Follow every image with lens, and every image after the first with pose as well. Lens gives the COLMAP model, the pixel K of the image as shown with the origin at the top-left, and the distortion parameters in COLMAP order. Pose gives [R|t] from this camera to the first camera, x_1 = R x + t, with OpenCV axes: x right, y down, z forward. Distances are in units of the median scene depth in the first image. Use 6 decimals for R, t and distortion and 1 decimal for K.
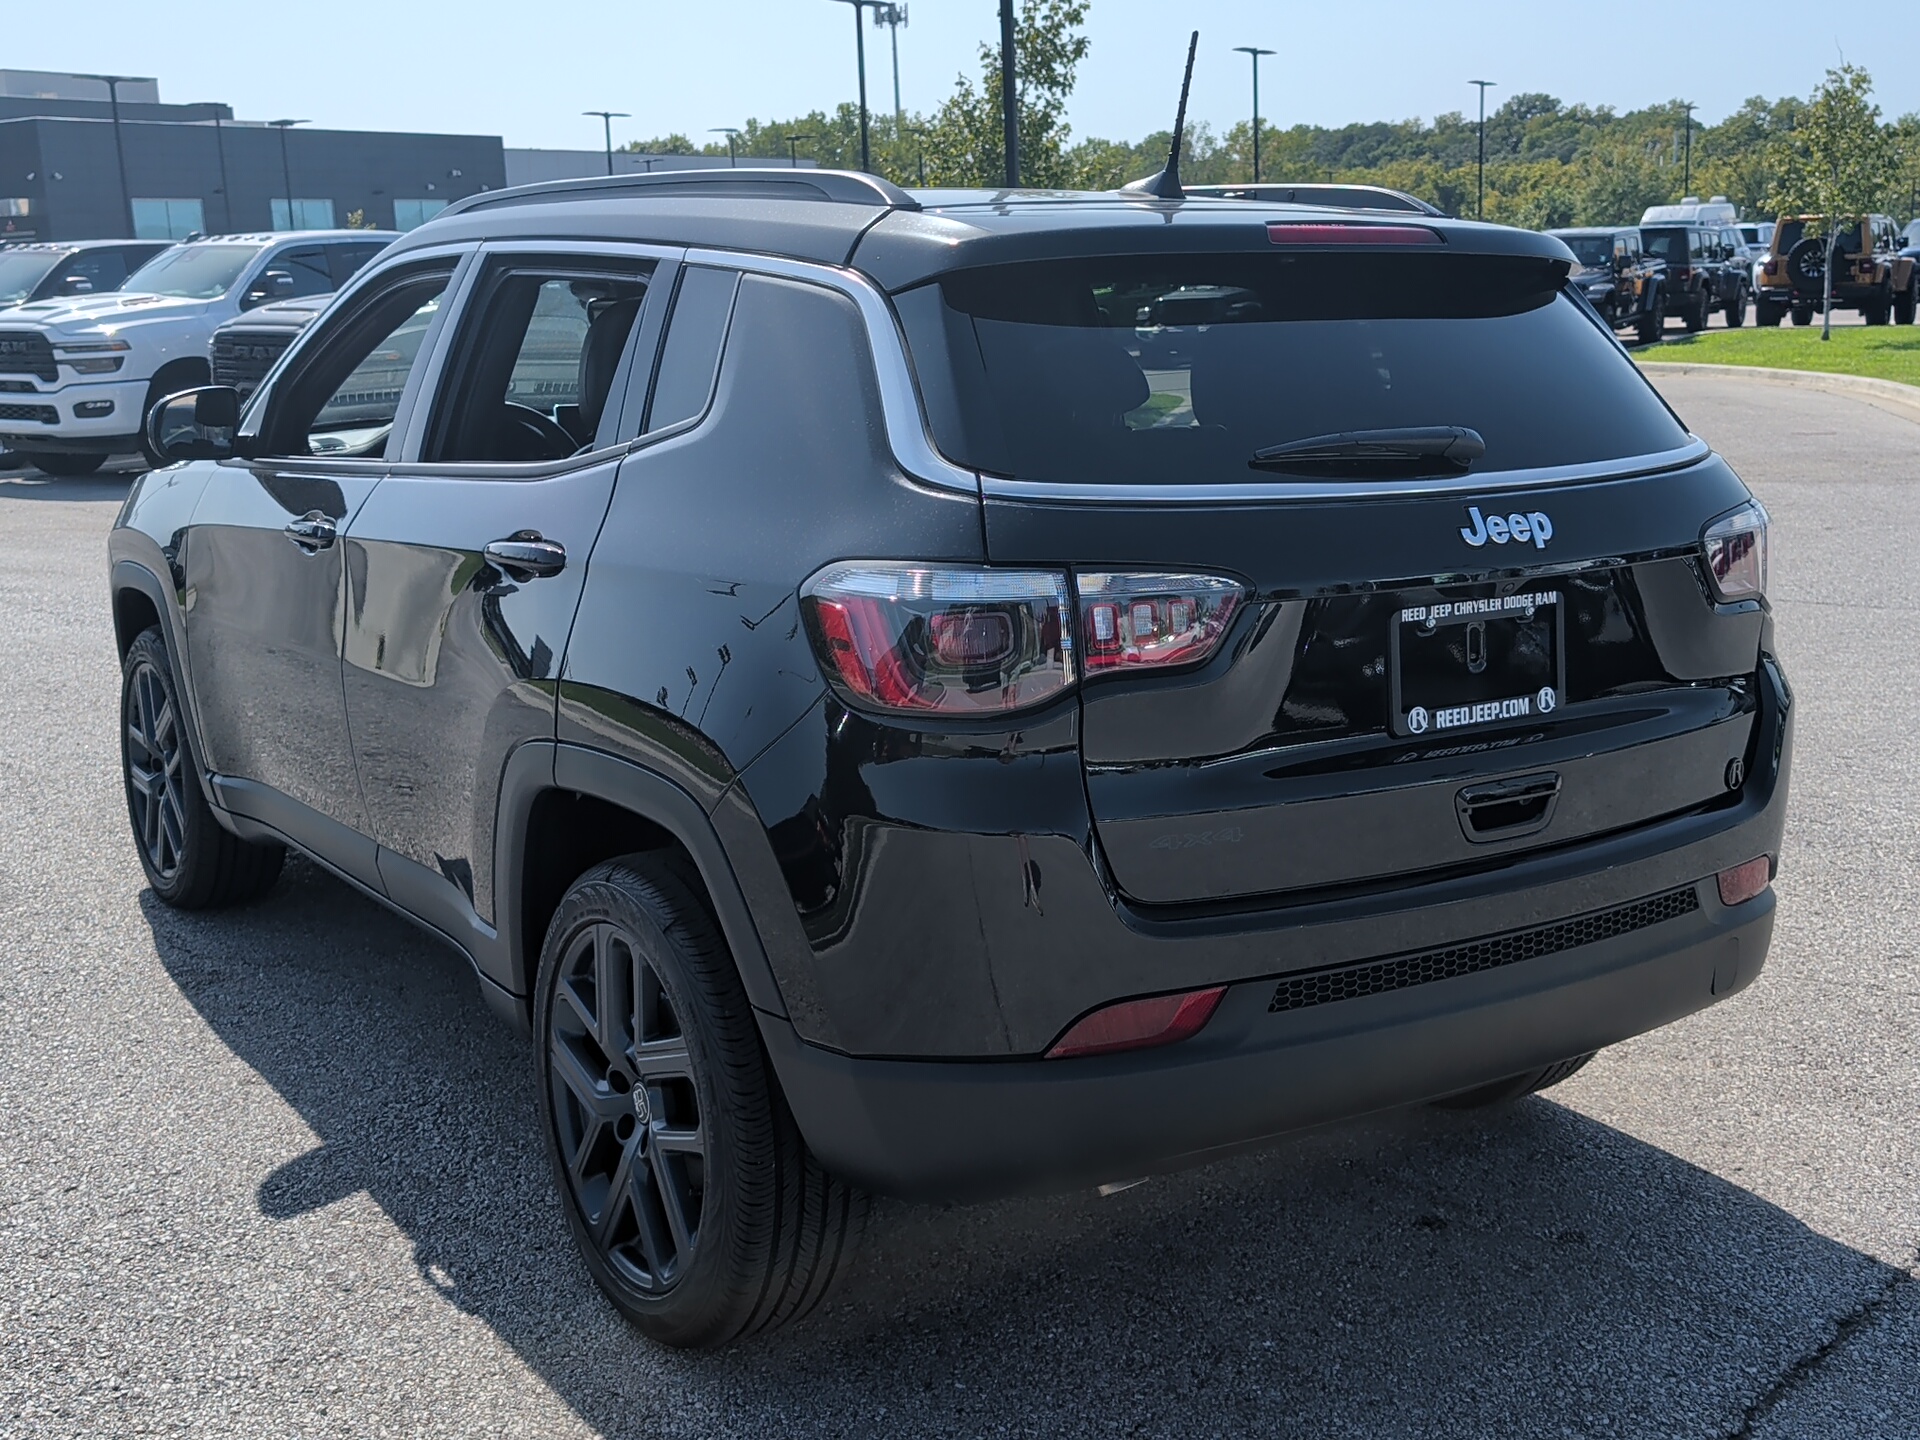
lens RADIAL K [[2212.9, 0, 857.1], [0, 2212.9, 720.7], [0, 0, 1]] dist [0.023260, 0.017280]
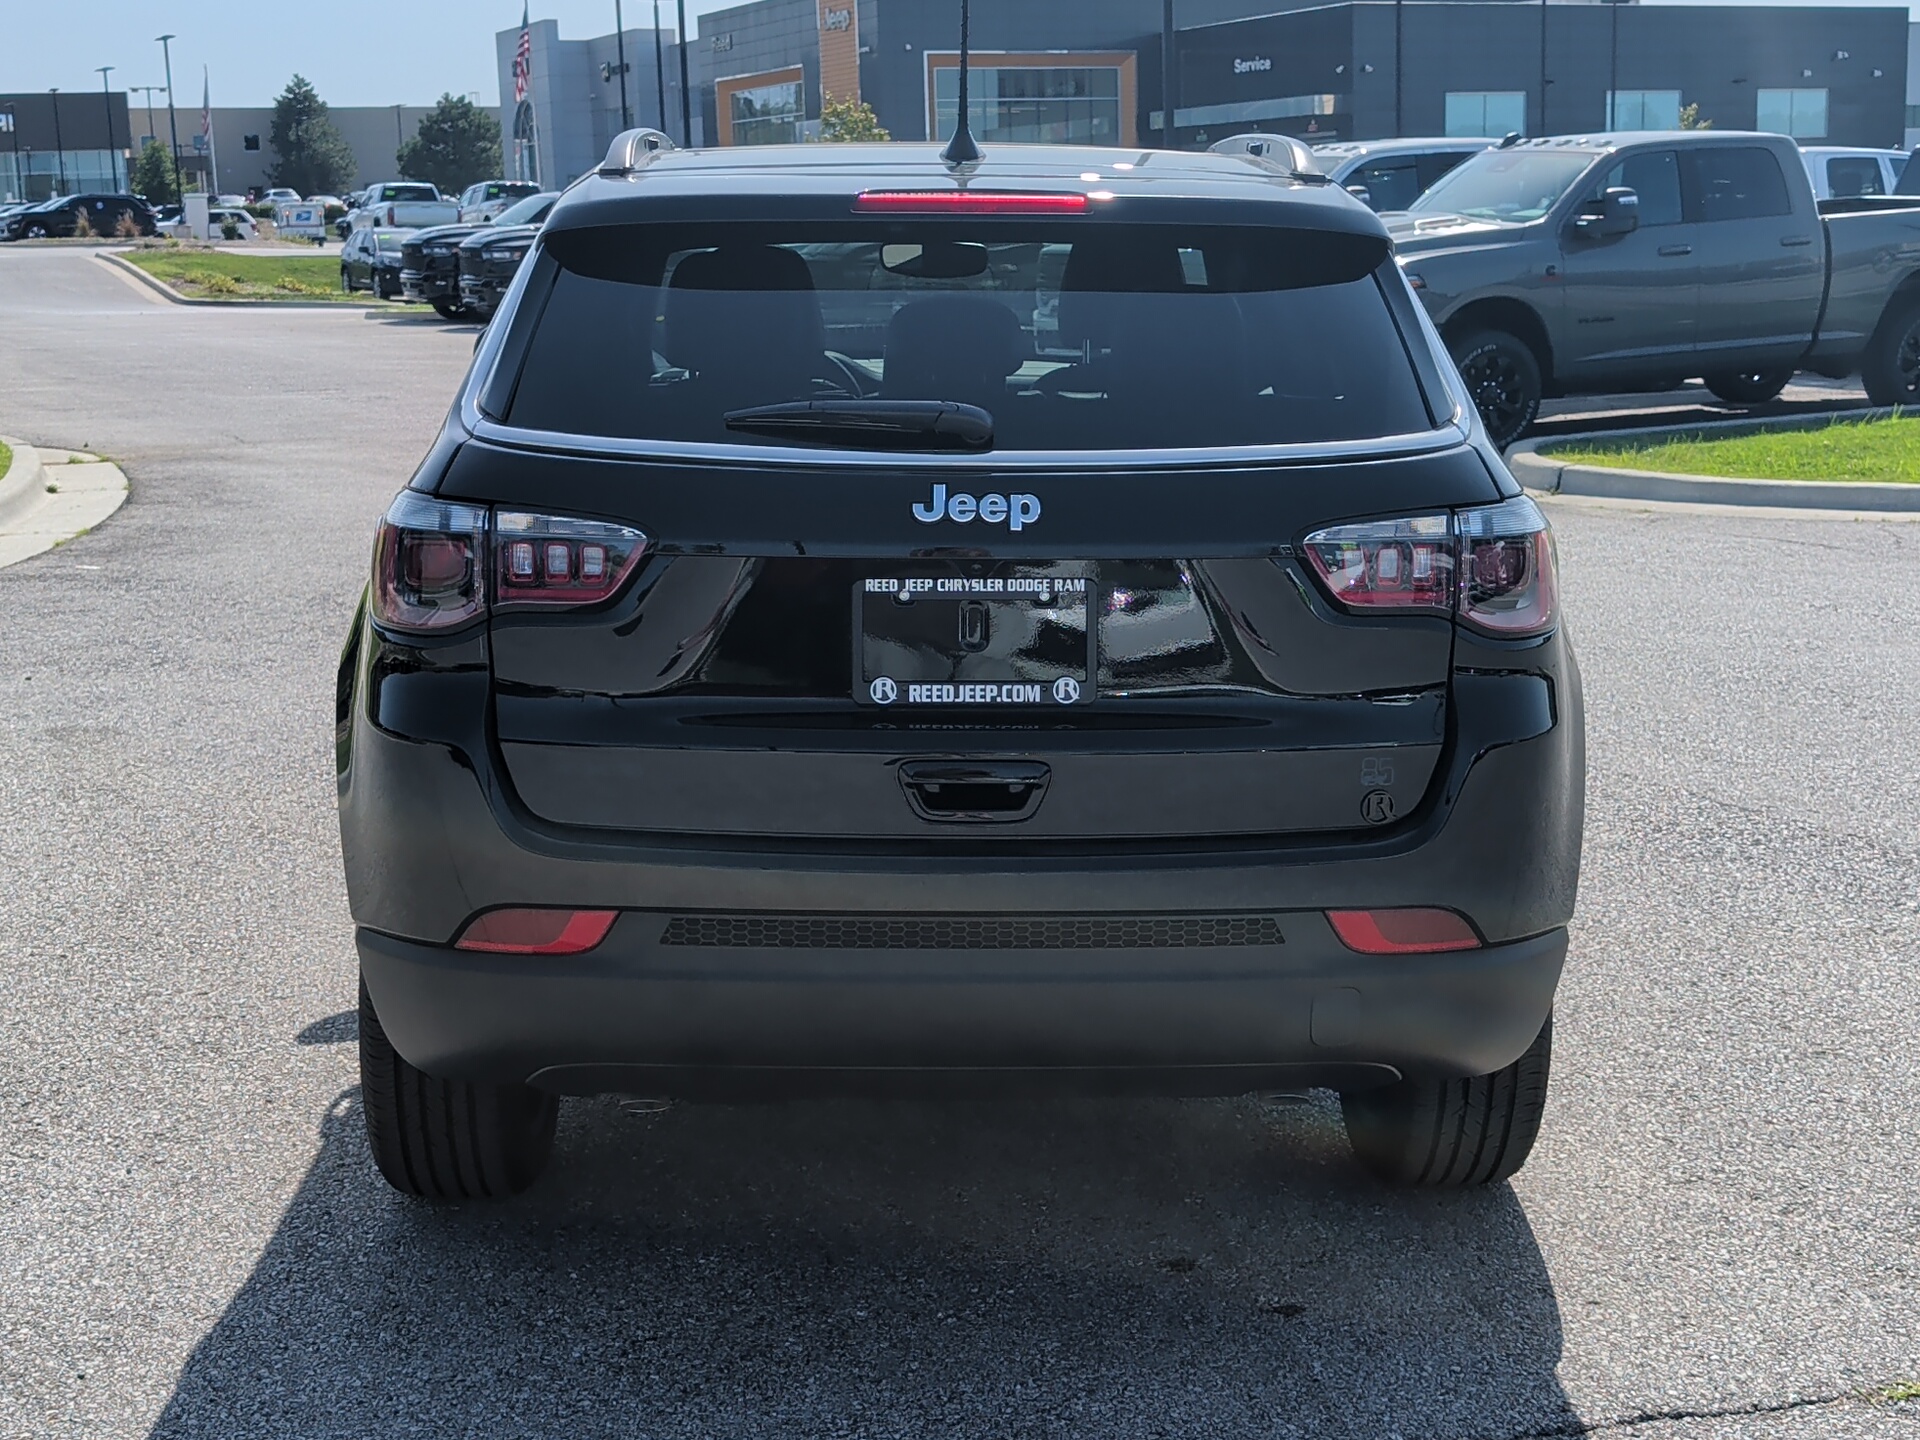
lens RADIAL K [[2650.8, 0, 960.0], [0, 2650.8, 720.0], [0, 0, 1]] dist [0.050839, -0.105166]
pose [[0.869324, 0.116831, -0.480236, 0.857459], [-0.116222, 0.992735, 0.031127, -0.028368], [0.480384, 0.028755, 0.876587, -0.038458]]
